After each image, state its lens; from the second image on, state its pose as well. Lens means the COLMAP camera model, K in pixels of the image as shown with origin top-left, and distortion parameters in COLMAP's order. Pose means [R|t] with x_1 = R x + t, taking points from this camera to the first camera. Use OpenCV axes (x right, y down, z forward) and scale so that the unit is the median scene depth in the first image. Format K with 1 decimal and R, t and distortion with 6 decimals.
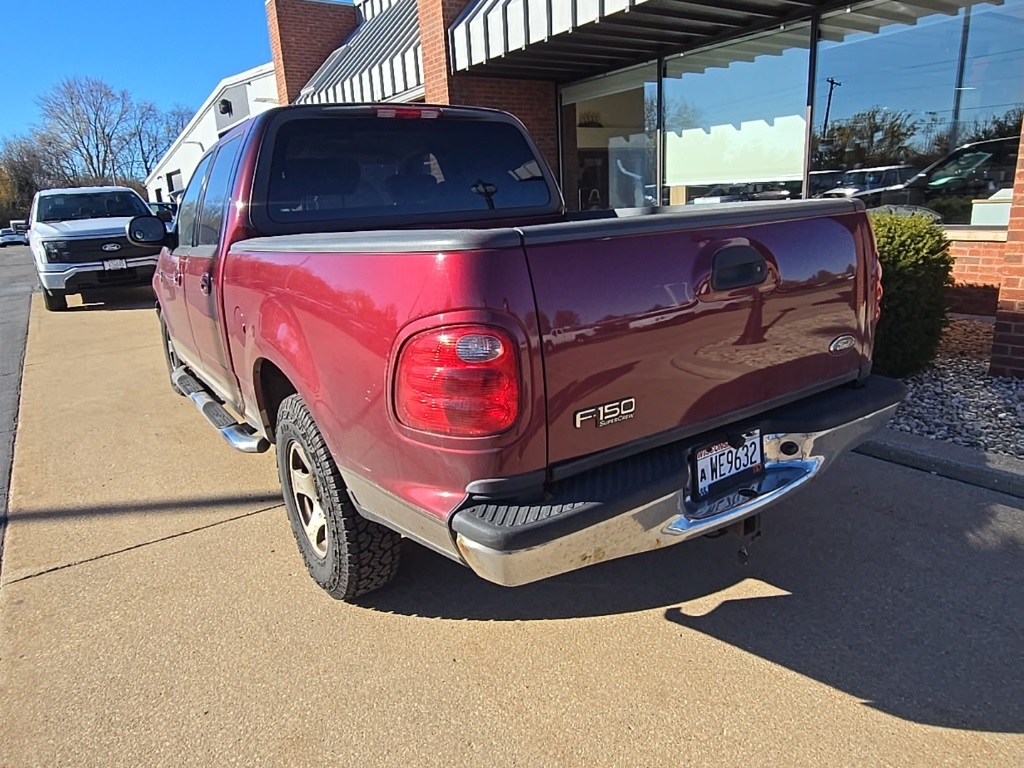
lens RADIAL K [[668.2, 0, 512.6], [0, 668.2, 386.1], [0, 0, 1]] dist [0.000650, 0.000497]
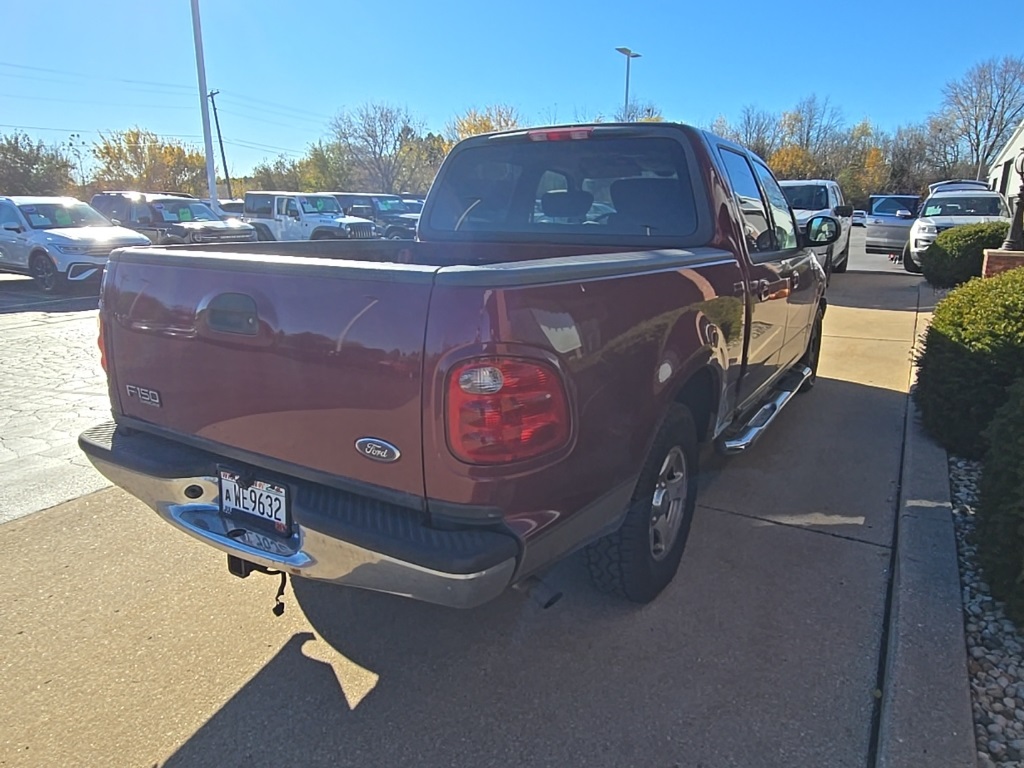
lens RADIAL K [[668.2, 0, 515.1], [0, 668.2, 383.6], [0, 0, 1]] dist [0.000650, 0.000497]
pose [[0.423694, 0.283455, -0.860312, 0.322231], [-0.269318, 0.946245, 0.179132, -0.084636], [0.864841, 0.155801, 0.477258, 0.202164]]
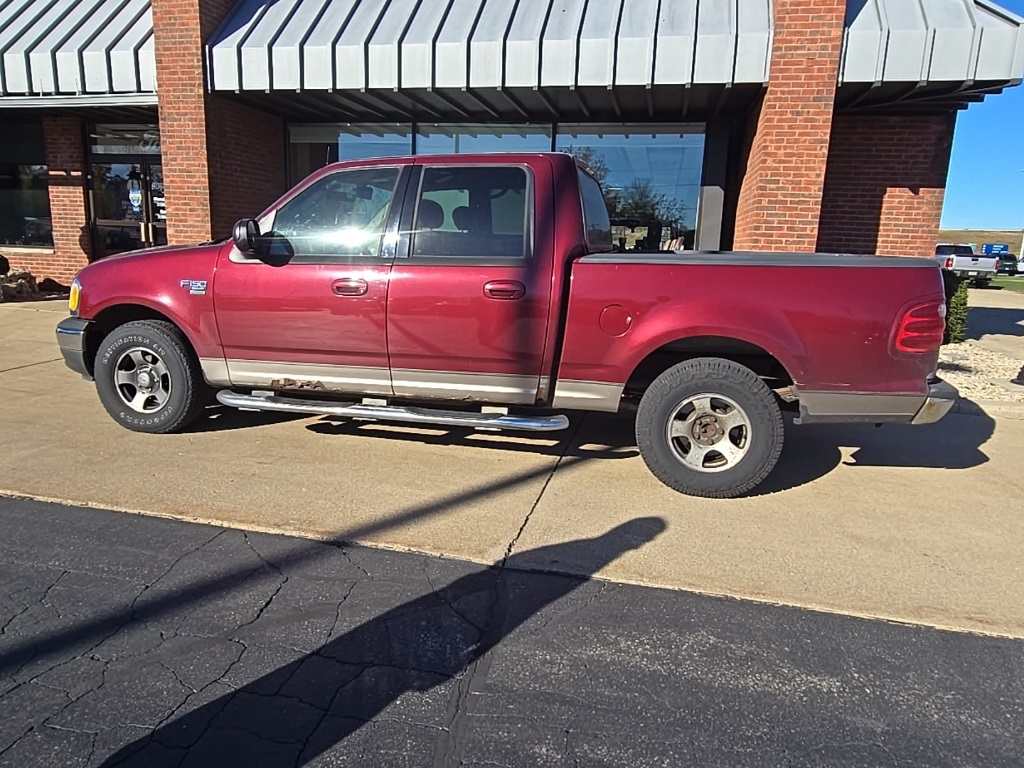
lens RADIAL K [[668.2, 0, 516.7], [0, 668.2, 381.5], [0, 0, 1]] dist [0.000650, 0.000497]
pose [[0.721584, -0.061102, 0.689625, -0.487378], [0.111402, 0.993365, -0.028551, 0.015045], [-0.683305, 0.097428, 0.723603, 0.065919]]
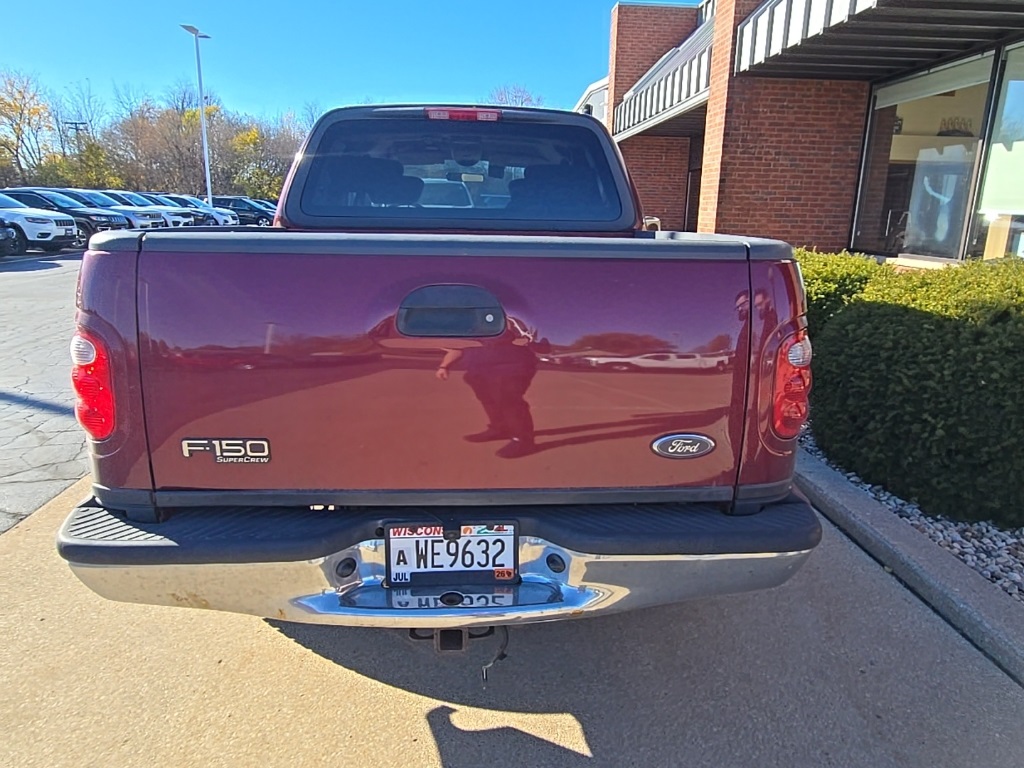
lens RADIAL K [[668.2, 0, 511.6], [0, 668.2, 384.6], [0, 0, 1]] dist [0.000650, 0.000497]
pose [[0.859815, 0.195534, -0.471683, 0.175162], [-0.199185, 0.979028, 0.042764, -0.031742], [0.470153, 0.057183, 0.880731, 0.078946]]
